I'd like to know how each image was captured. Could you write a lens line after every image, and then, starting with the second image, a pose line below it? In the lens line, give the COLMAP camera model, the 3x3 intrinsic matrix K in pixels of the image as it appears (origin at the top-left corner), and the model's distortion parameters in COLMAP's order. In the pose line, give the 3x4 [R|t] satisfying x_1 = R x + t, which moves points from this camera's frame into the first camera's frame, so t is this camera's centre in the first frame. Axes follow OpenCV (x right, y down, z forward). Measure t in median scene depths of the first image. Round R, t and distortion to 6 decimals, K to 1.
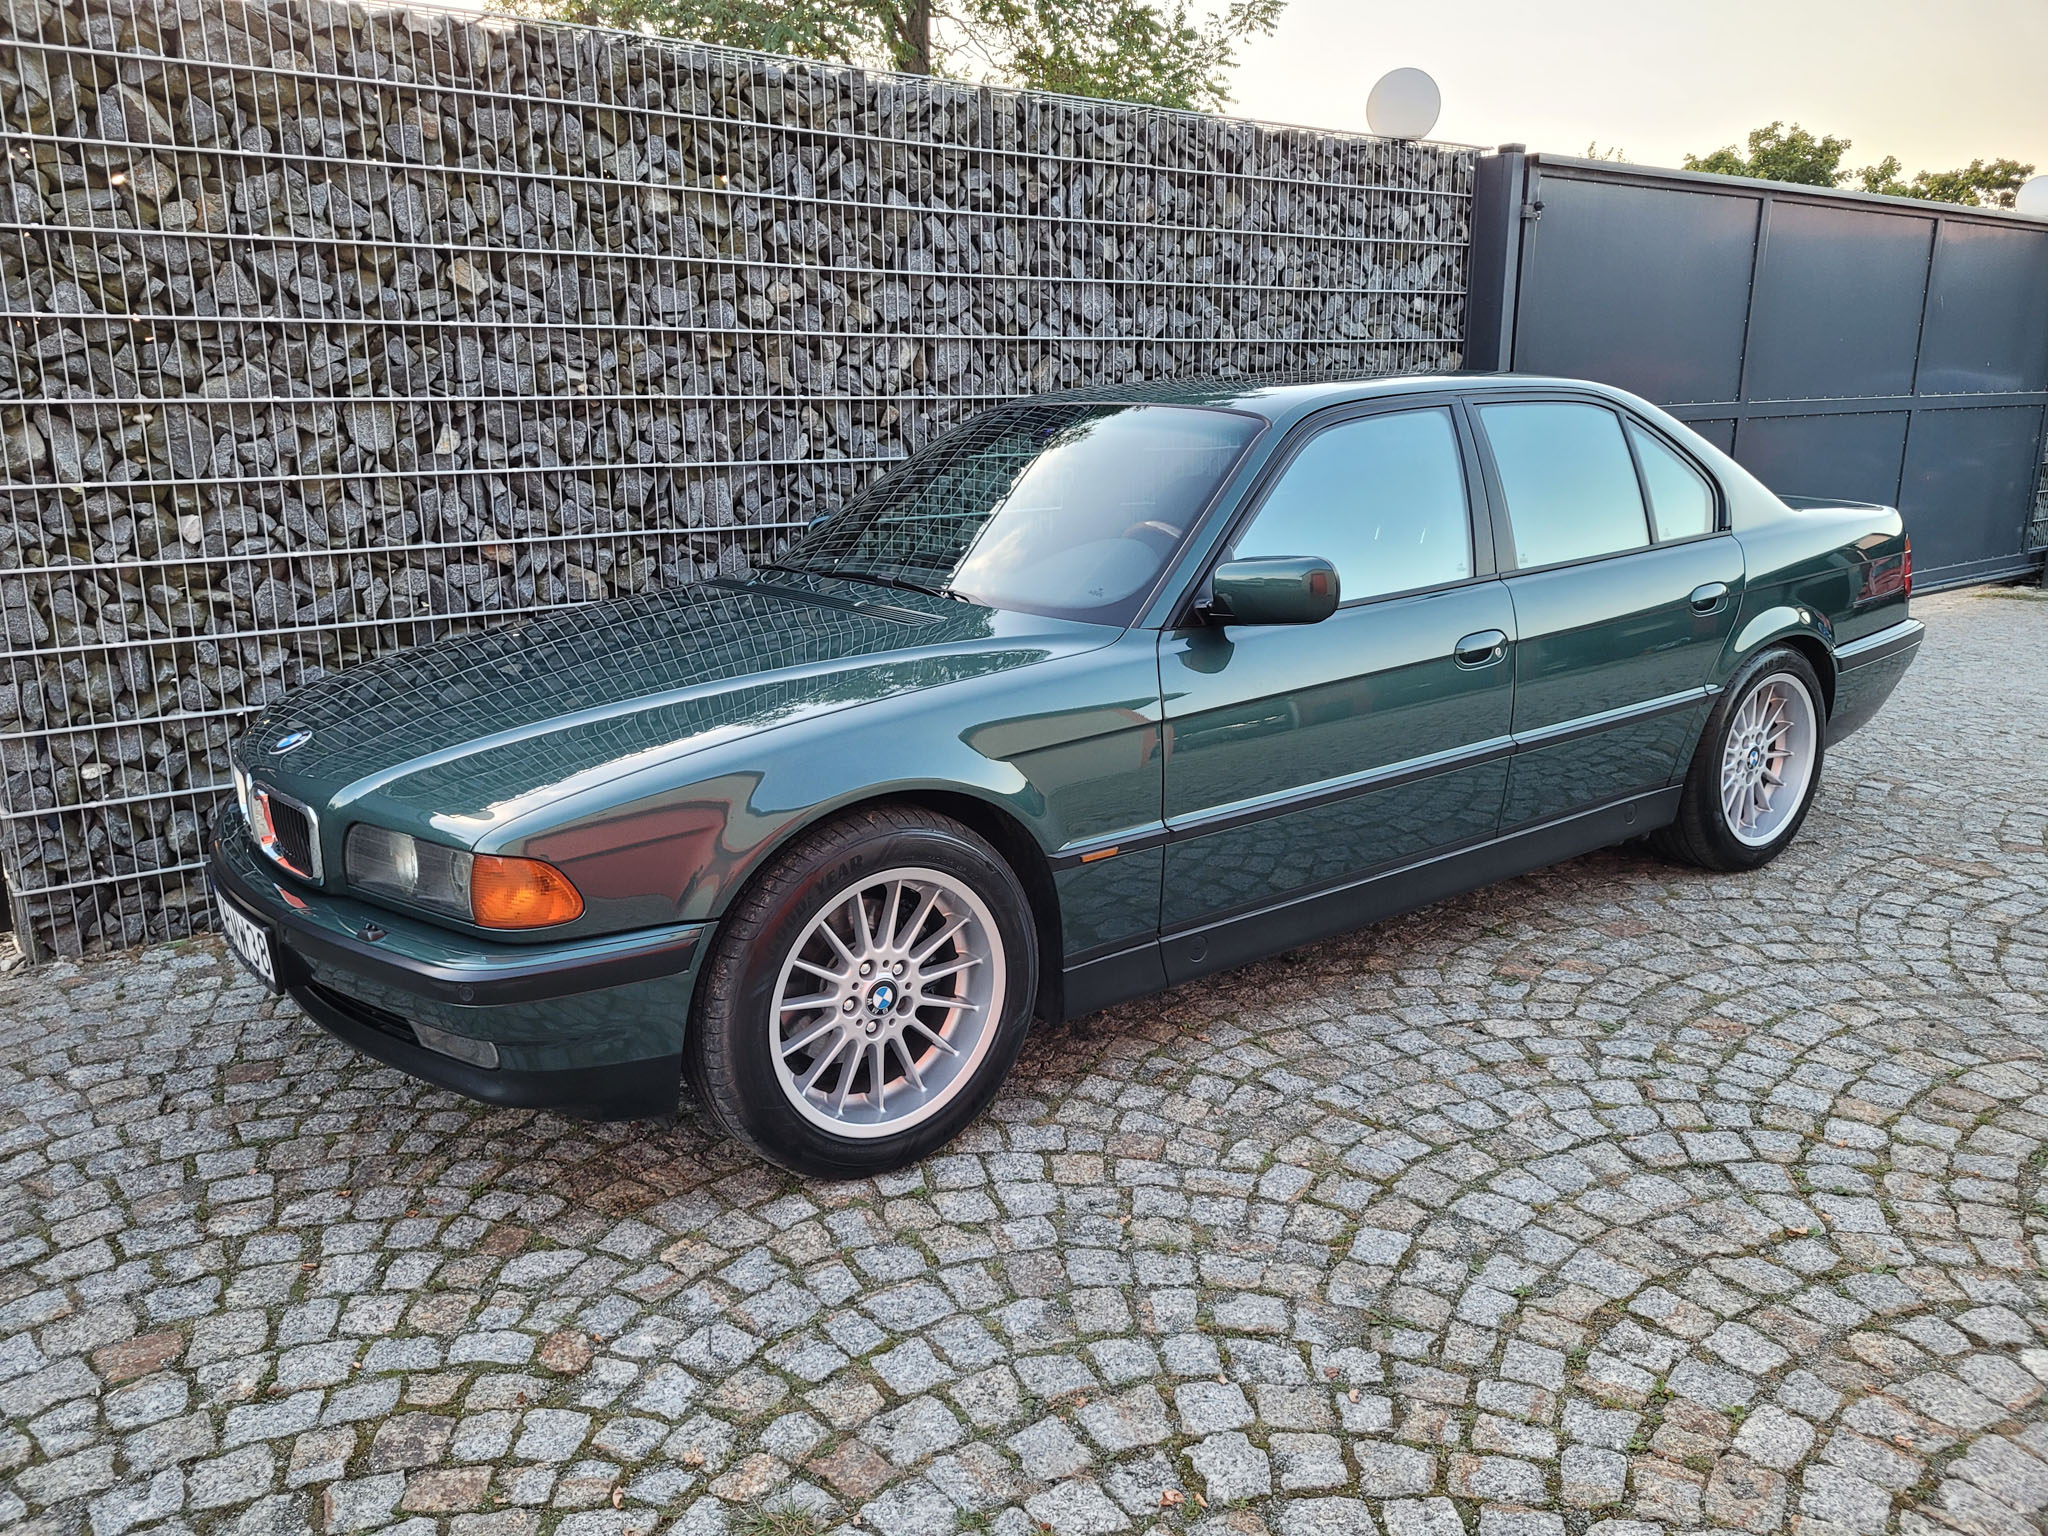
lens RADIAL K [[1547.8, 0, 1006.9], [0, 1547.8, 761.4], [0, 0, 1]] dist [0.053098, -0.041796]
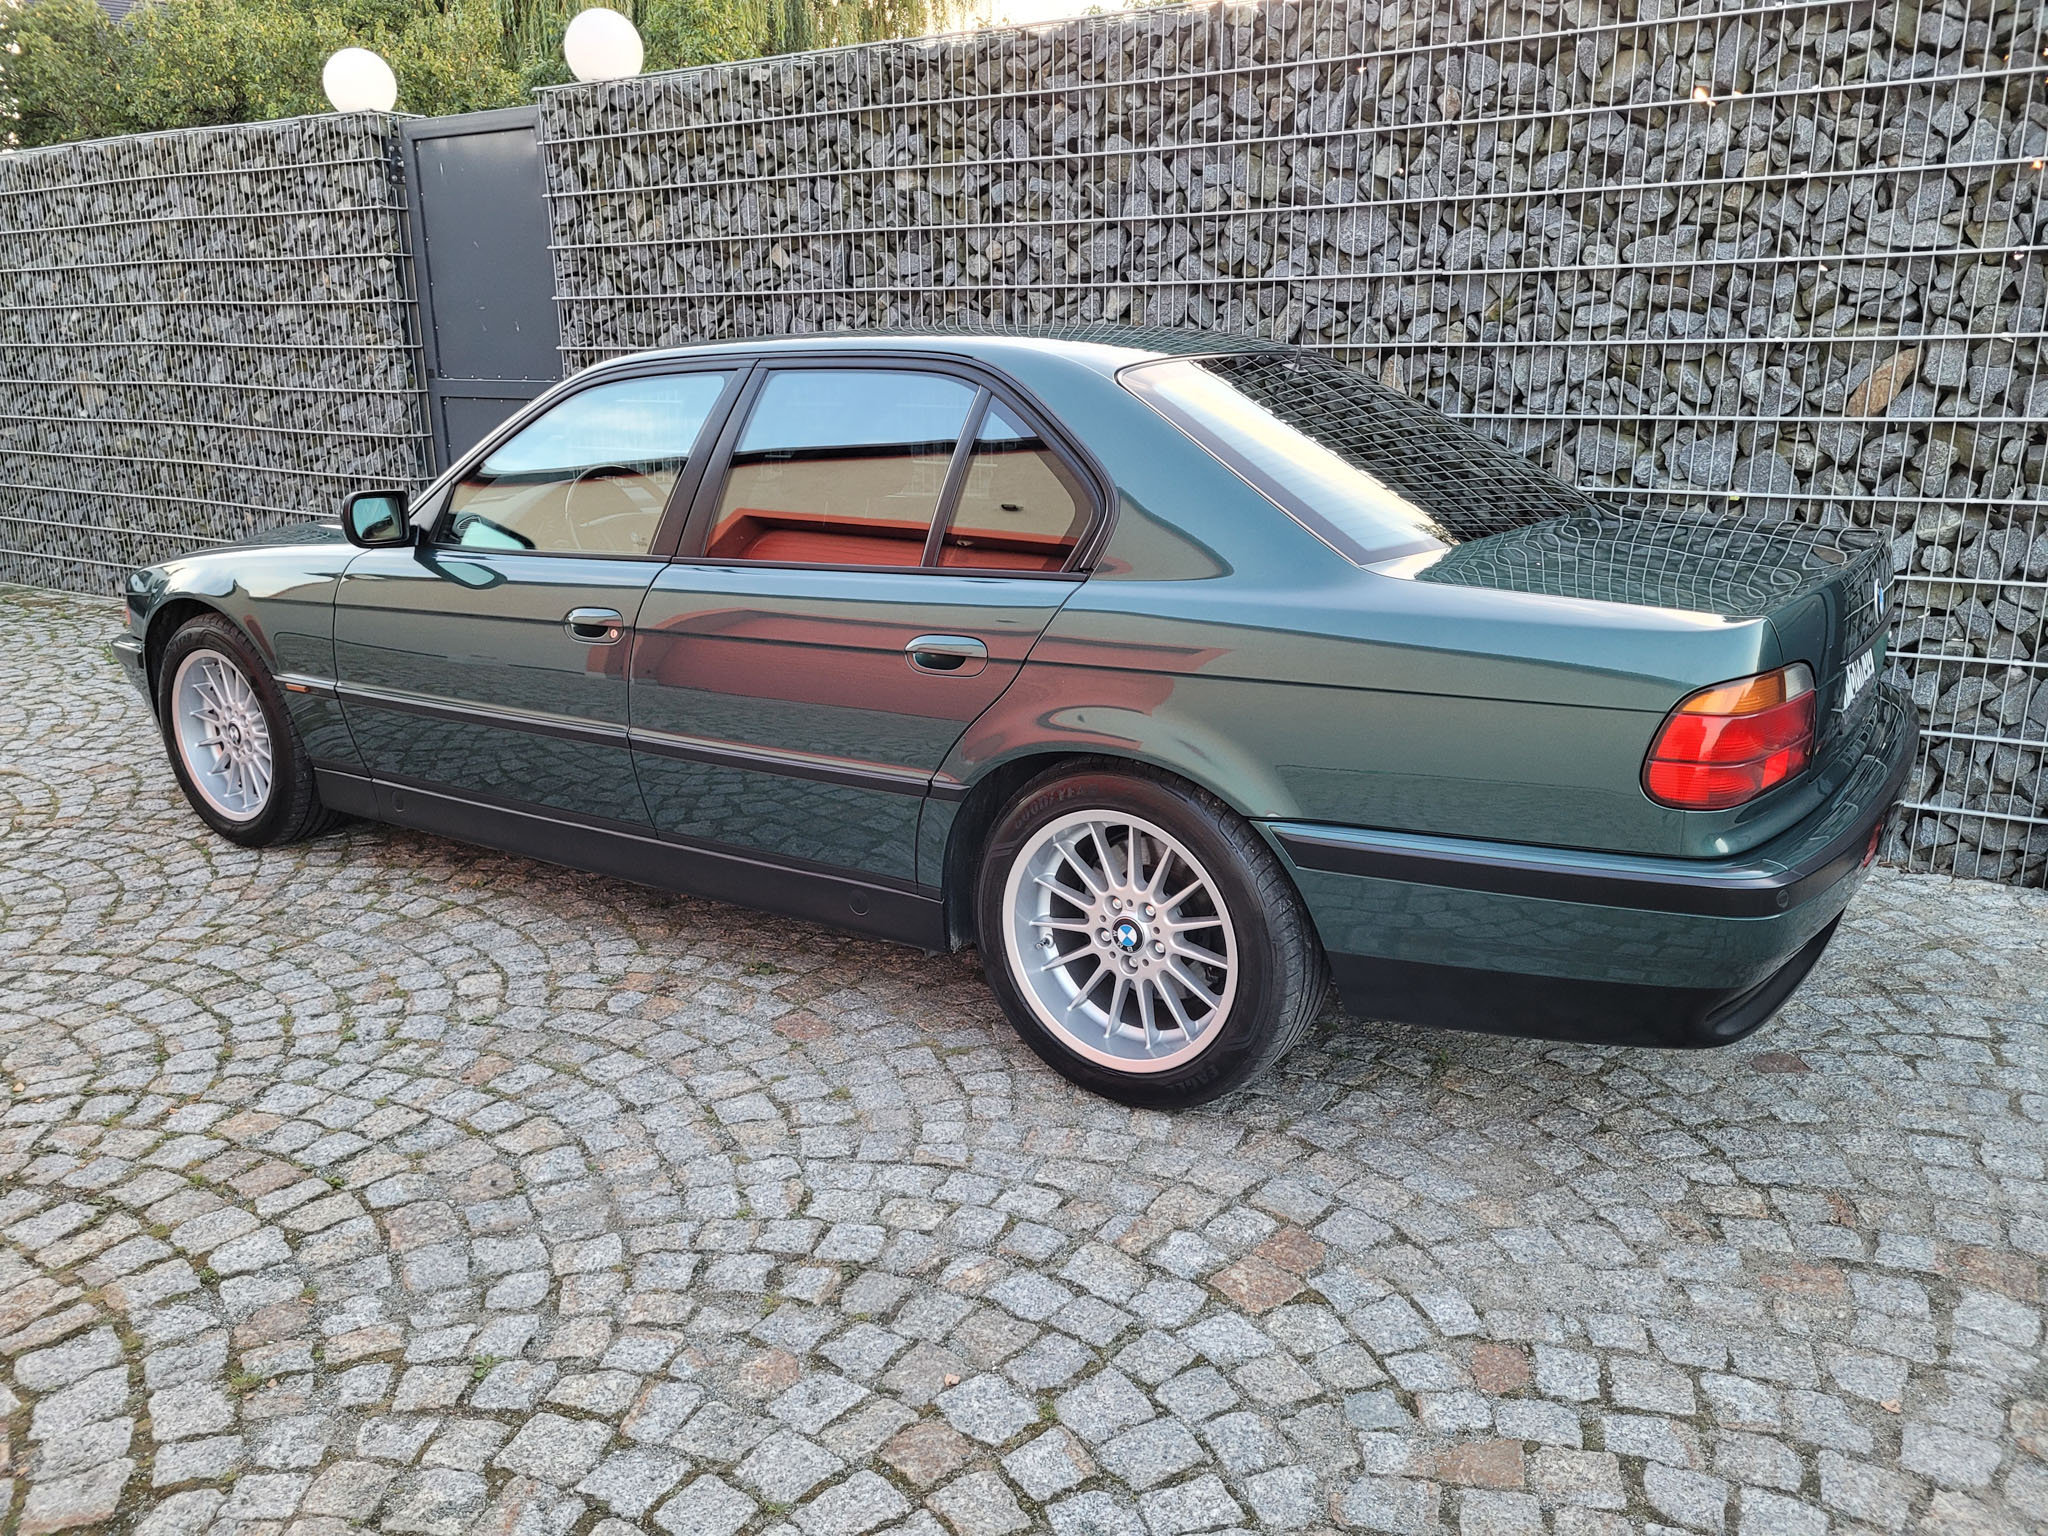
lens RADIAL K [[1550.4, 0, 1018.3], [0, 1550.4, 769.5], [0, 0, 1]] dist [0.054384, -0.048159]
pose [[0.334425, 0.256993, -0.906705, 1.022287], [-0.213107, 0.957802, 0.192874, -0.181168], [0.918012, 0.128724, 0.375080, 0.707655]]
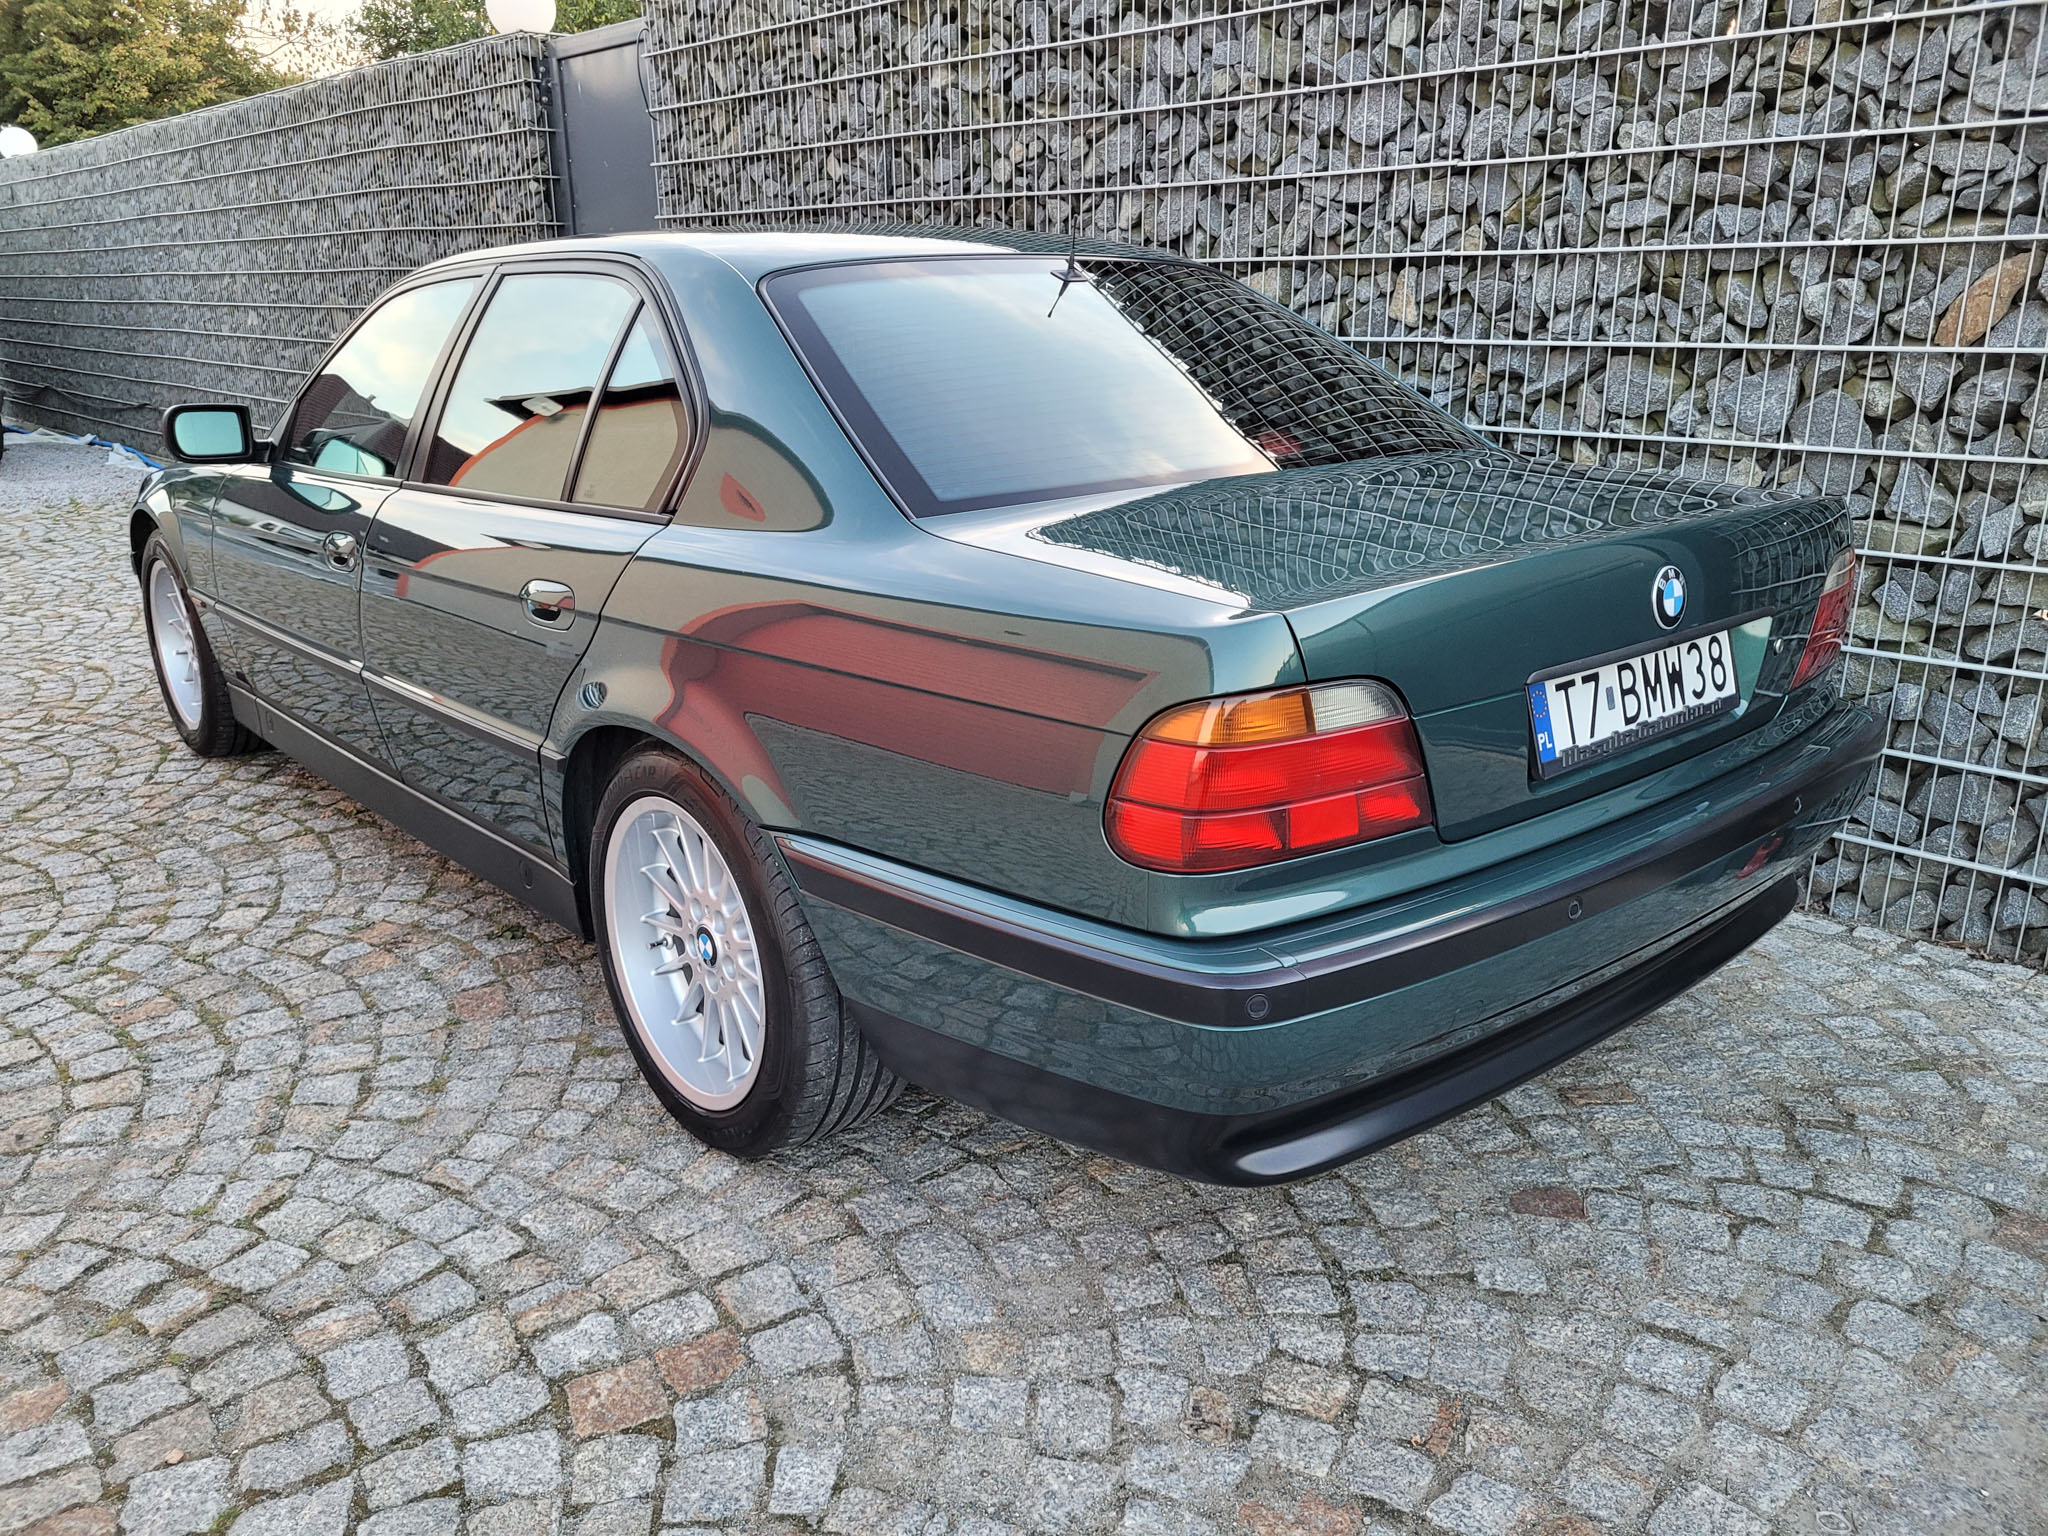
lens RADIAL K [[1550.7, 0, 1009.9], [0, 1550.7, 774.9], [0, 0, 1]] dist [0.050505, -0.044864]
pose [[0.072739, 0.311139, -0.947577, 0.978561], [-0.222116, 0.931286, 0.288740, -0.238058], [0.972303, 0.189469, 0.136850, 1.014571]]
